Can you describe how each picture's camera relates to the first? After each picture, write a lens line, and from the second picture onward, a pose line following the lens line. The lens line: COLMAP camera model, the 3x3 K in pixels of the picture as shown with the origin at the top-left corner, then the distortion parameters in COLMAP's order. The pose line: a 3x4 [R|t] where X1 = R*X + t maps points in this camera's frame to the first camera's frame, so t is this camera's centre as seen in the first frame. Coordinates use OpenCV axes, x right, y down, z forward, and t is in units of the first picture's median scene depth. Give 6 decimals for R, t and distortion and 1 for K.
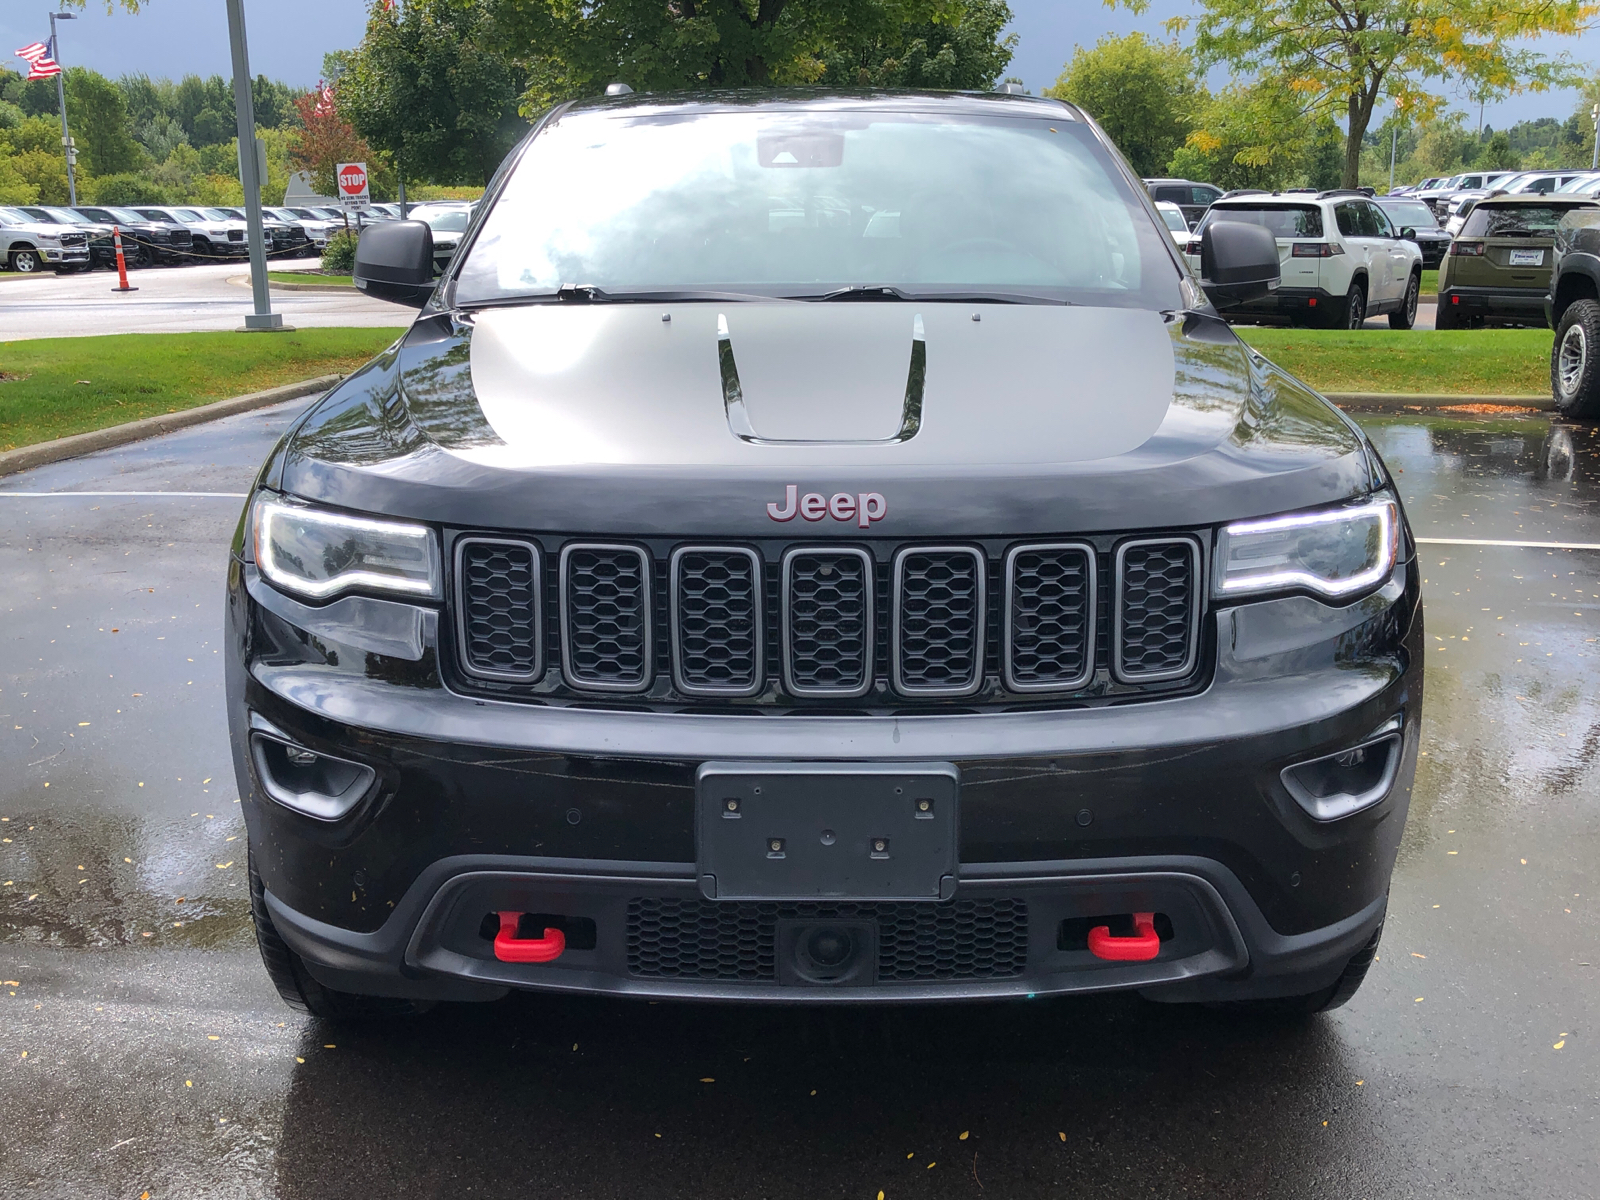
lens RADIAL K [[1571.7, 0, 799.6], [0, 1571.7, 602.2], [0, 0, 1]] dist [0.025415, 0.000000]
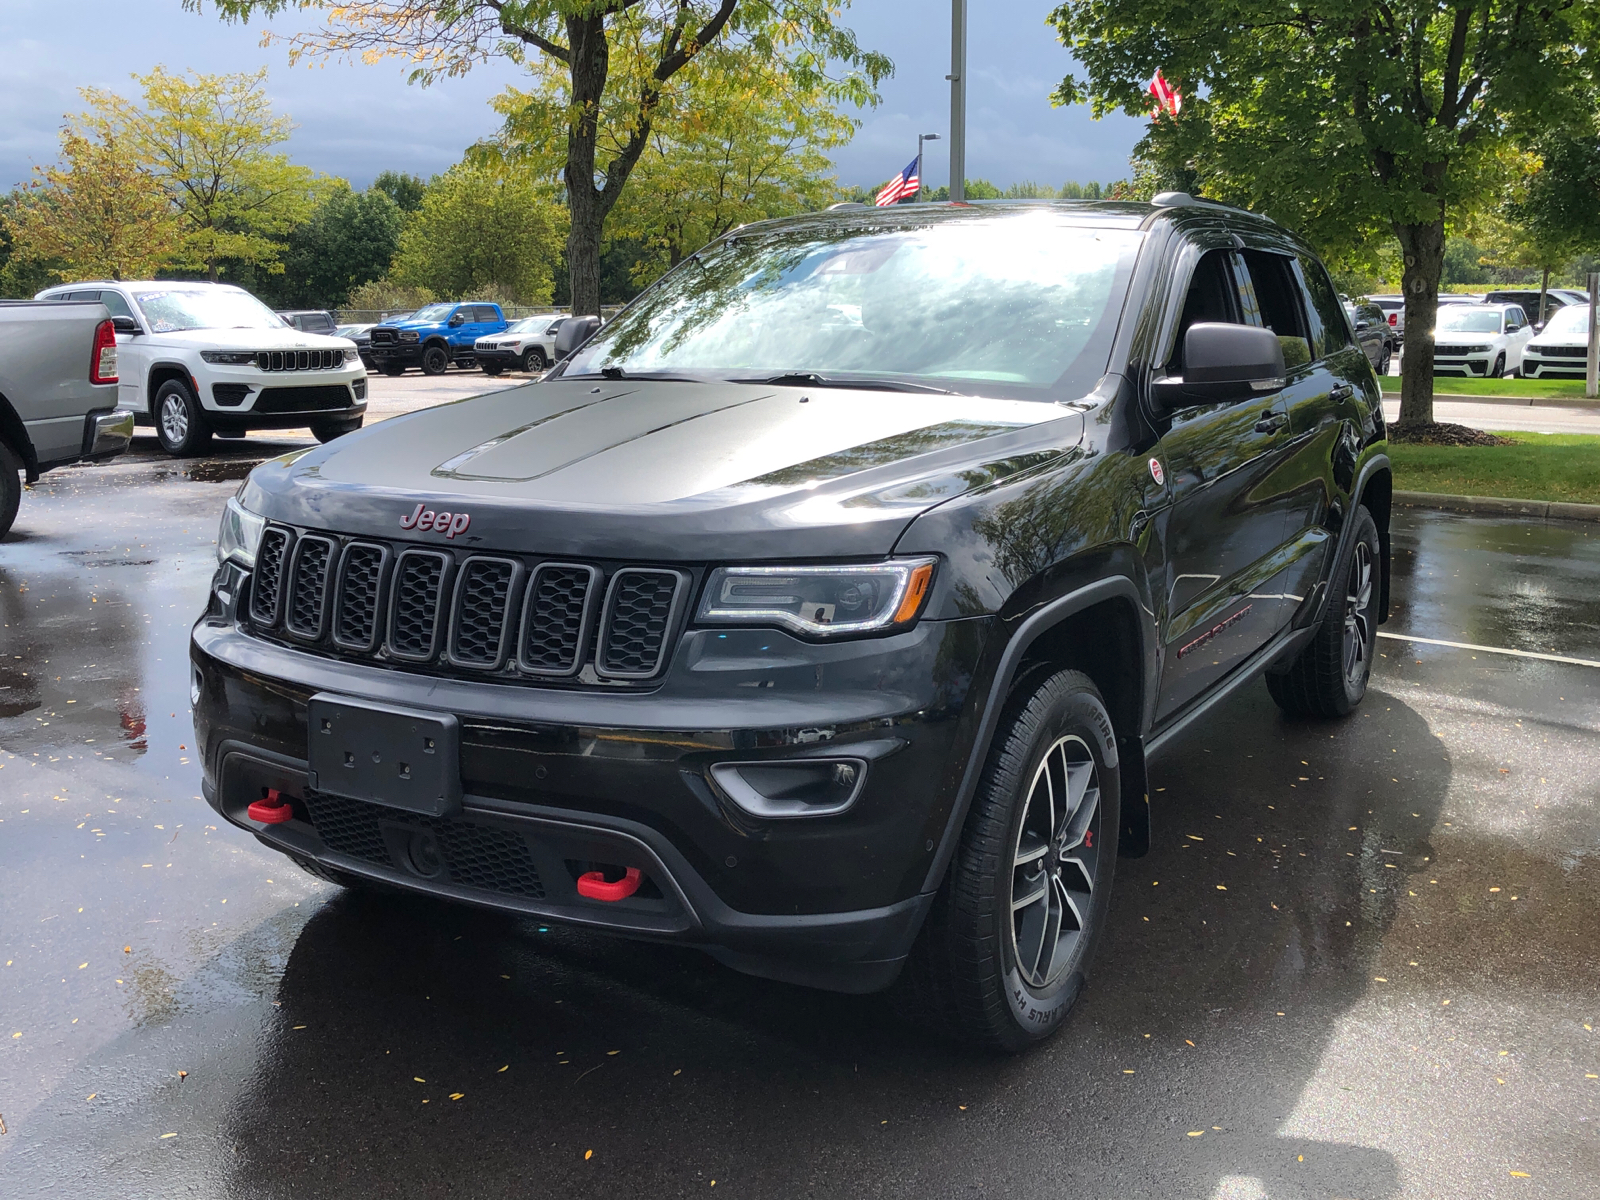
lens RADIAL K [[1571.7, 0, 814.4], [0, 1571.7, 595.6], [0, 0, 1]] dist [0.025415, 0.000000]
pose [[0.862067, 0.094370, -0.497930, 0.981804], [-0.123696, 0.991976, -0.026151, -0.002078], [0.491466, 0.084136, 0.866823, -0.023959]]
